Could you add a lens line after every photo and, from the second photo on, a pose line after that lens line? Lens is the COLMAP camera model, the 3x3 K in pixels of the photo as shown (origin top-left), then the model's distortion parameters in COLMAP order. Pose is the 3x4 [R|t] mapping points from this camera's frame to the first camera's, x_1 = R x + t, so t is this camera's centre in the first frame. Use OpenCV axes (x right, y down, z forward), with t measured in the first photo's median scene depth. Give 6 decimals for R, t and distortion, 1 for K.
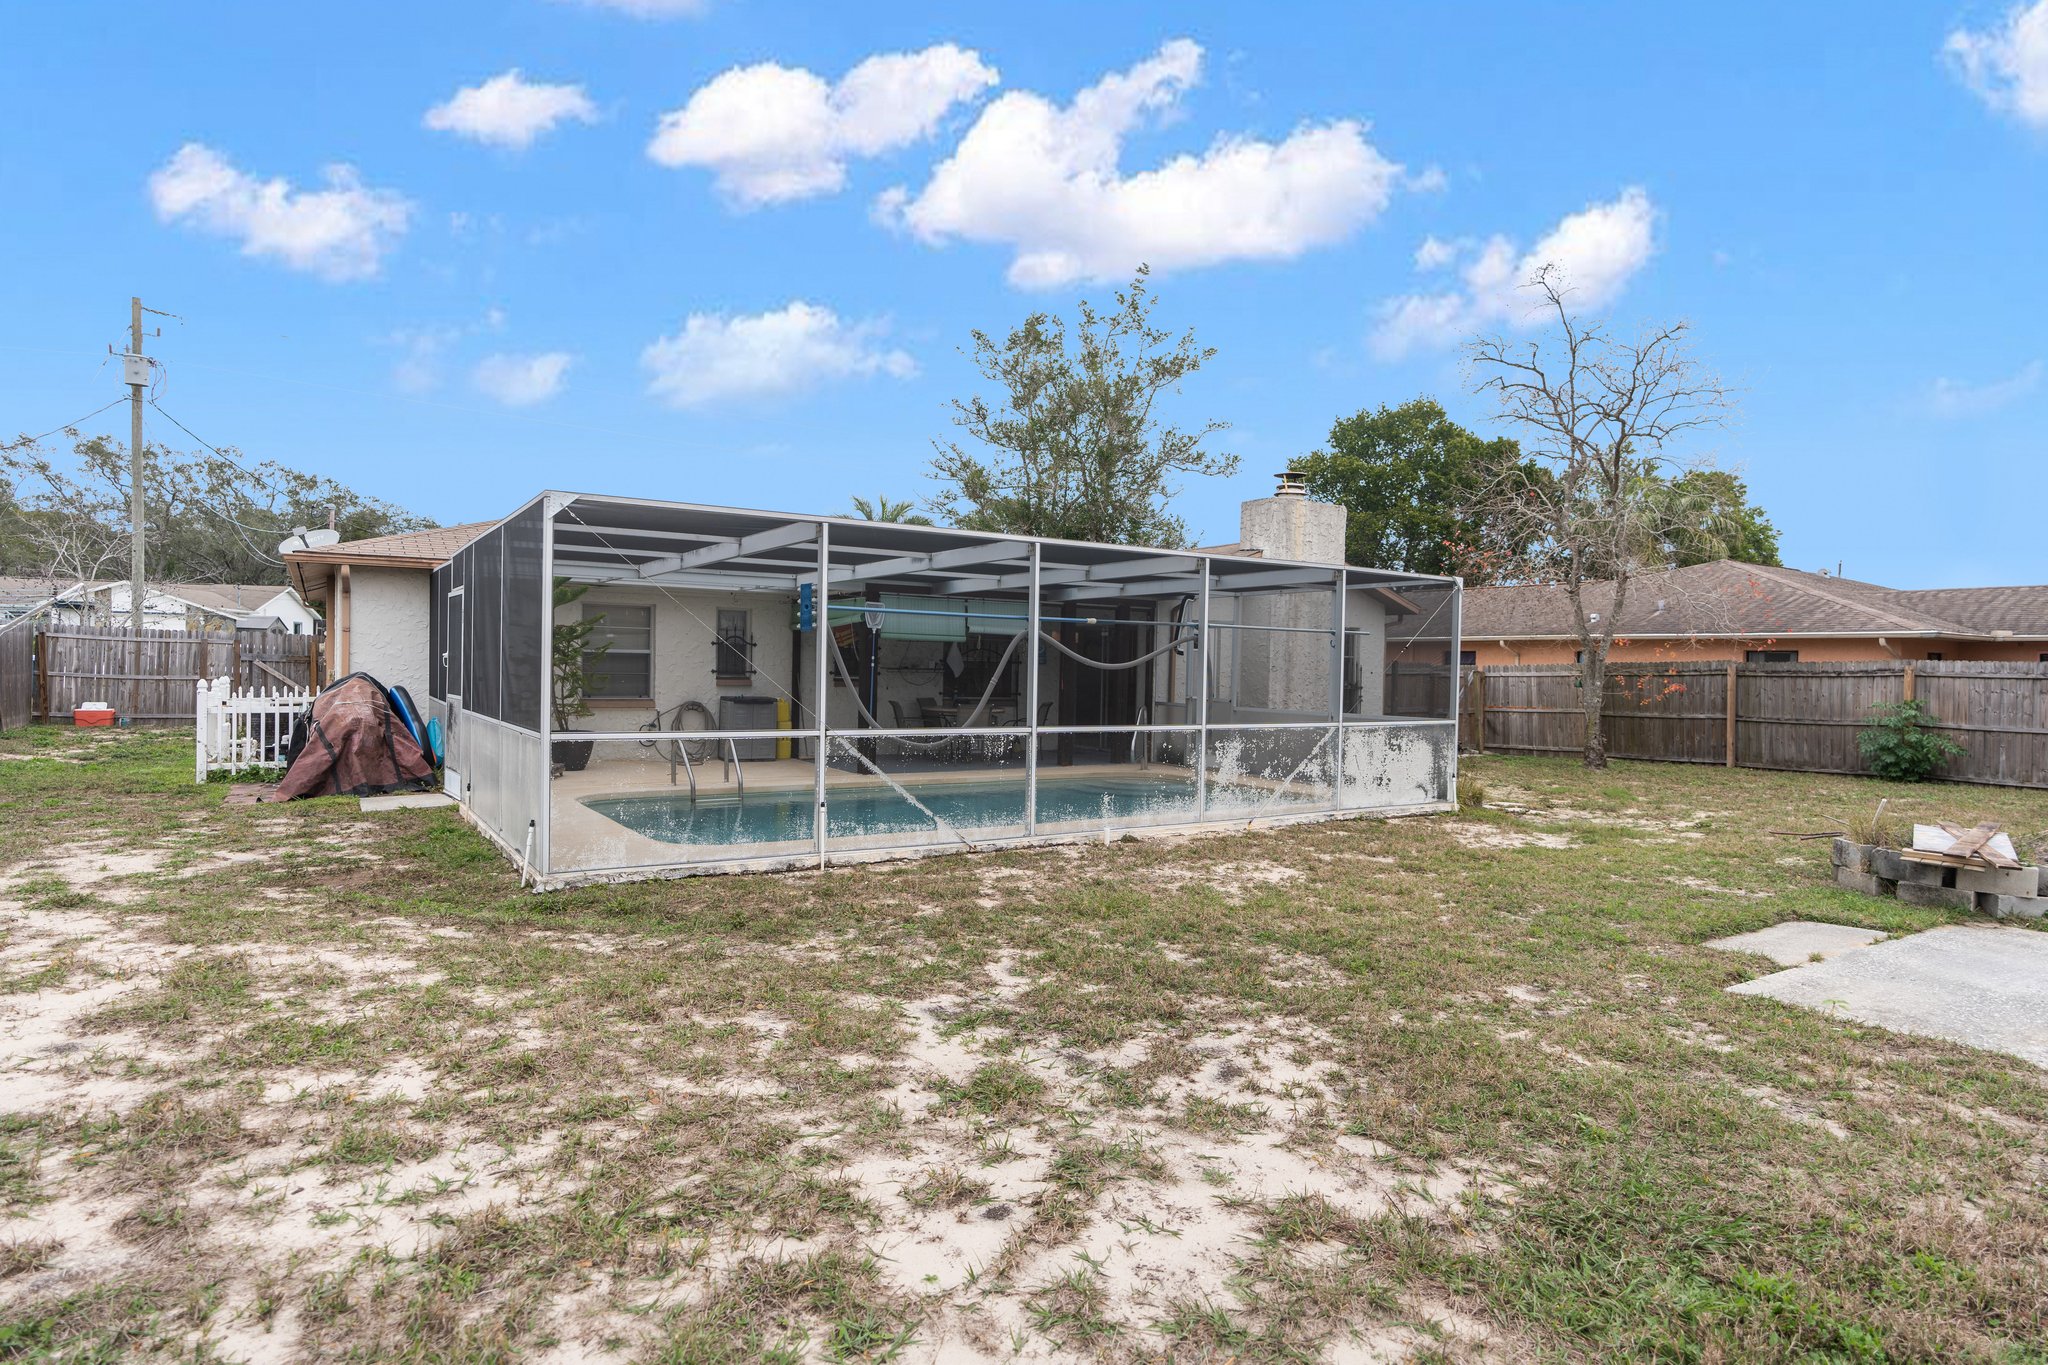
lens RADIAL K [[1115.8, 0, 1024.0], [0, 1115.8, 682.5], [0, 0, 1]] dist [0.000511, -0.000346]
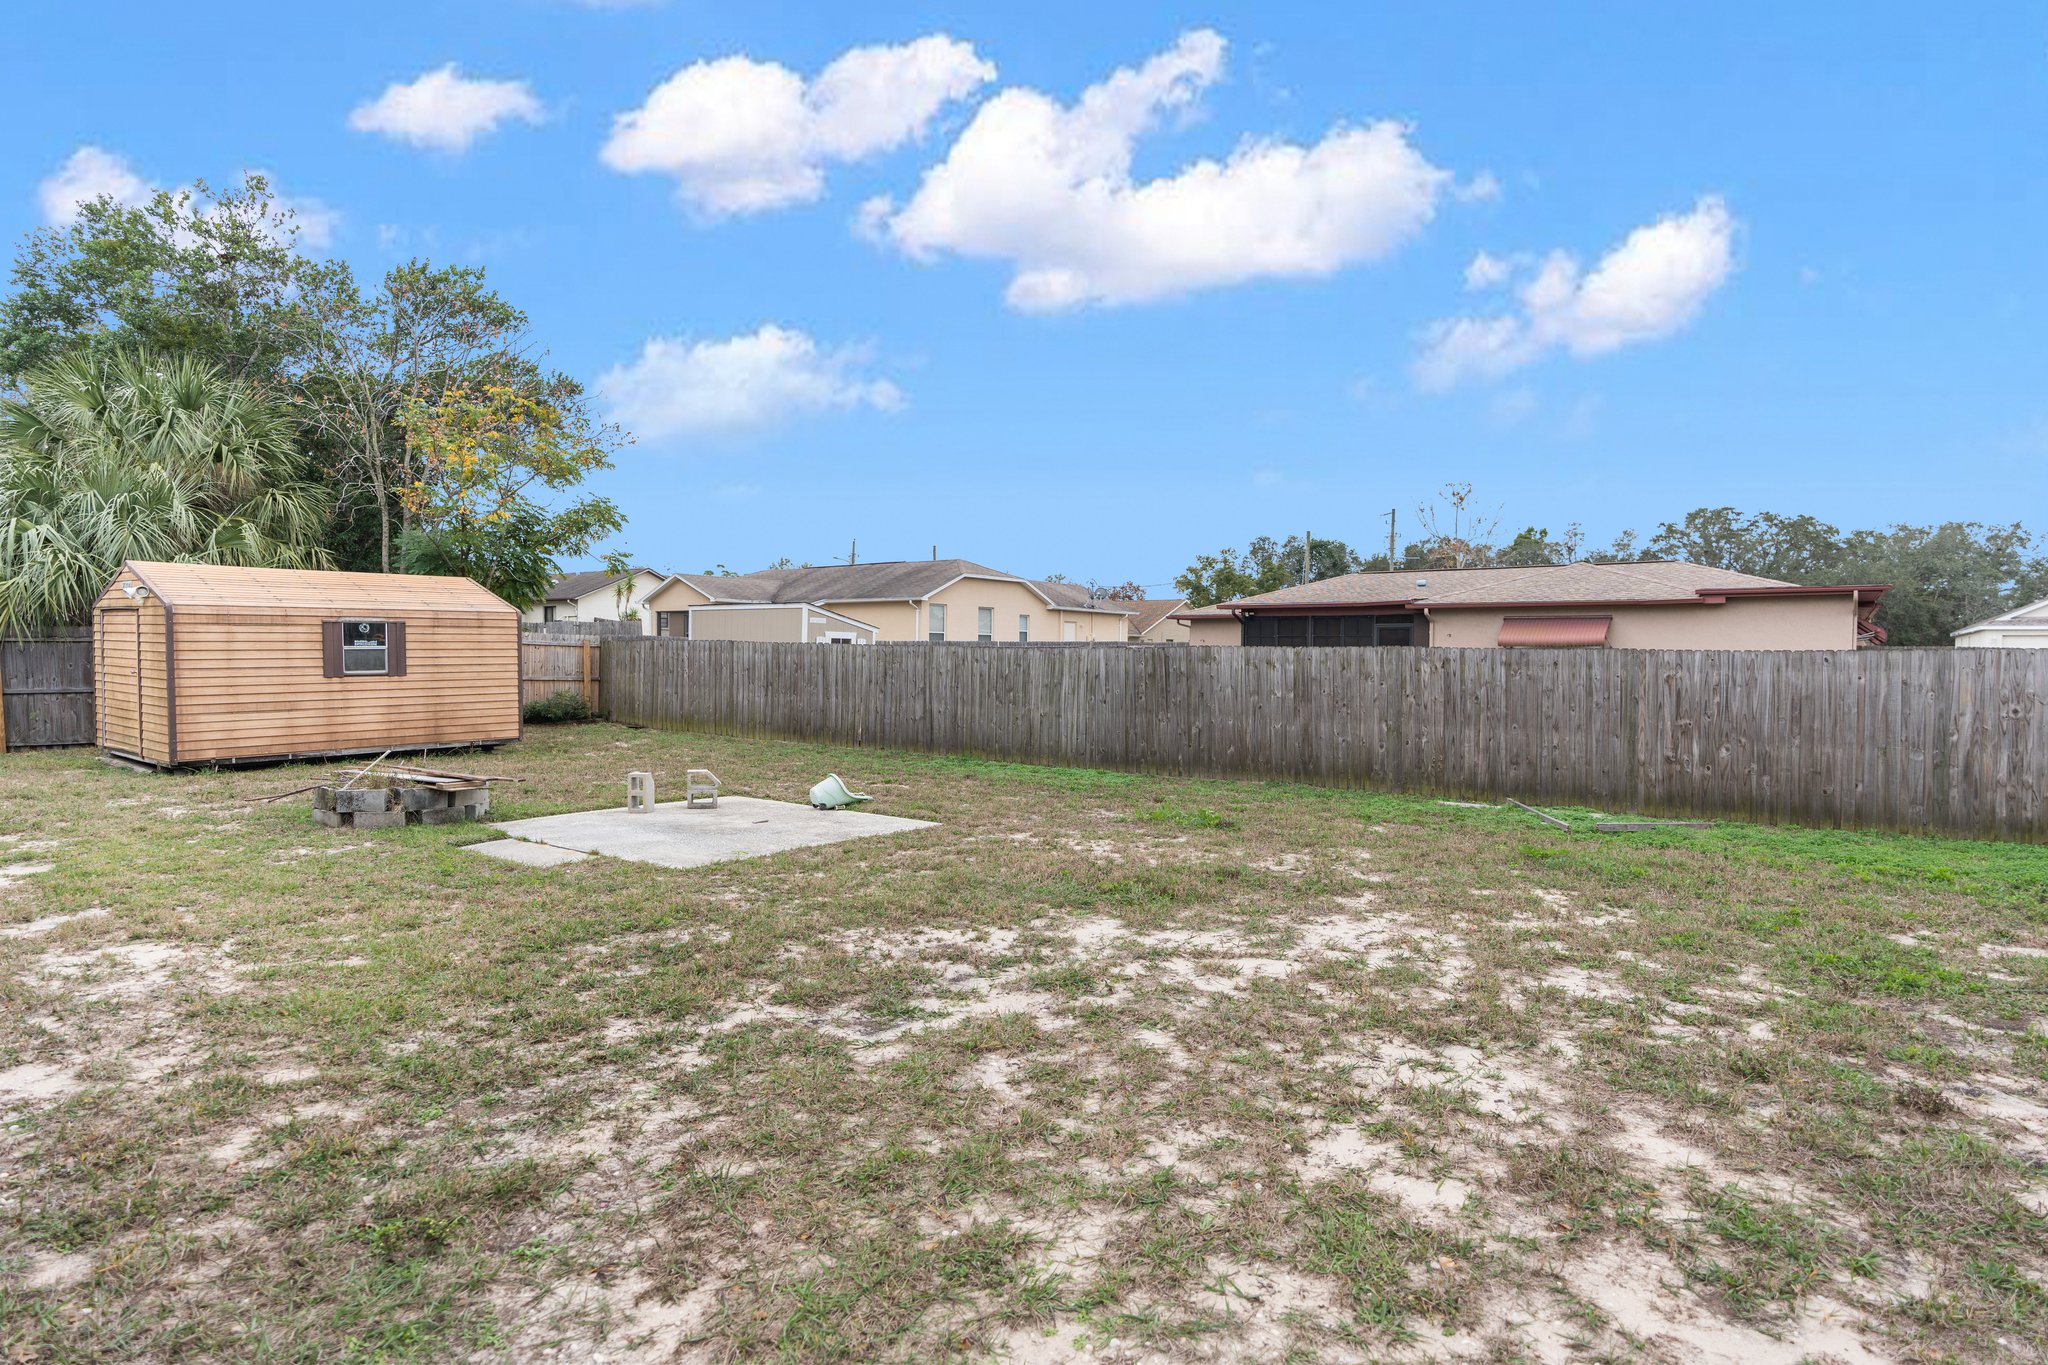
lens RADIAL K [[1115.8, 0, 1024.0], [0, 1115.8, 682.5], [0, 0, 1]] dist [0.000511, -0.000346]
pose [[-0.368701, -0.044195, 0.928497, -1.262015], [-0.005797, 0.998959, 0.045247, -0.063412], [-0.929530, 0.011301, -0.368573, 1.539379]]
